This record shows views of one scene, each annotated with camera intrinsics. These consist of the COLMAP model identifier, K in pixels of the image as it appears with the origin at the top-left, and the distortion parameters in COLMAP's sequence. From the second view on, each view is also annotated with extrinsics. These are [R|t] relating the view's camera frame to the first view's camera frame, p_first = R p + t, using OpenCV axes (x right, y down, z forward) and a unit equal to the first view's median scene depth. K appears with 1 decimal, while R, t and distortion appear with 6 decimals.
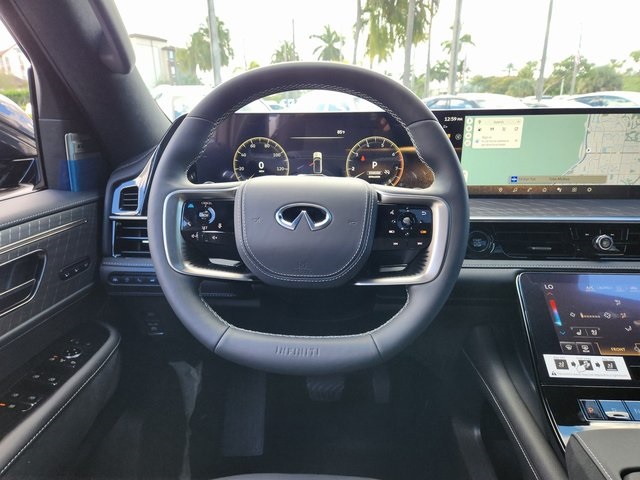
lens RADIAL K [[429.2, 0, 321.7], [0, 429.2, 247.9], [0, 0, 1]] dist [0.069537, -0.057274]
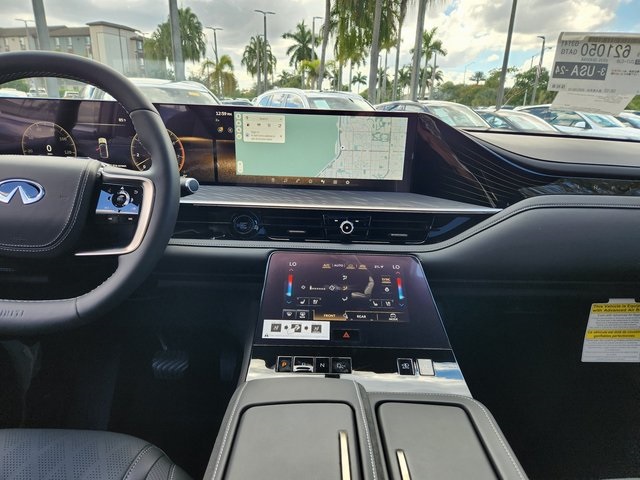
lens RADIAL K [[426.2, 0, 326.0], [0, 426.2, 253.2], [0, 0, 1]] dist [0.044673, -0.001560]
pose [[0.997068, 0.018241, 0.074319, 0.474321], [-0.019183, 0.999744, 0.011979, 0.040645], [-0.074082, -0.013370, 0.997163, -0.117761]]
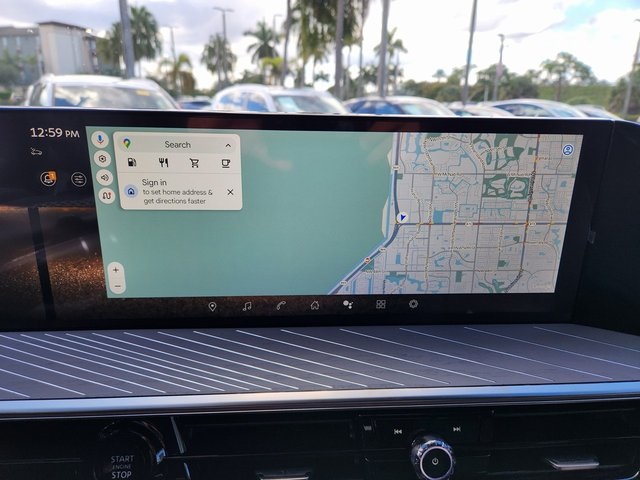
lens RADIAL K [[436.9, 0, 320.0], [0, 436.9, 240.0], [0, 0, 1]] dist [0.026882, -0.004245]
pose [[0.990931, -0.011029, 0.133921, 0.461991], [0.013516, 0.999752, -0.017680, -0.189779], [-0.133693, 0.019330, 0.990834, 0.579647]]
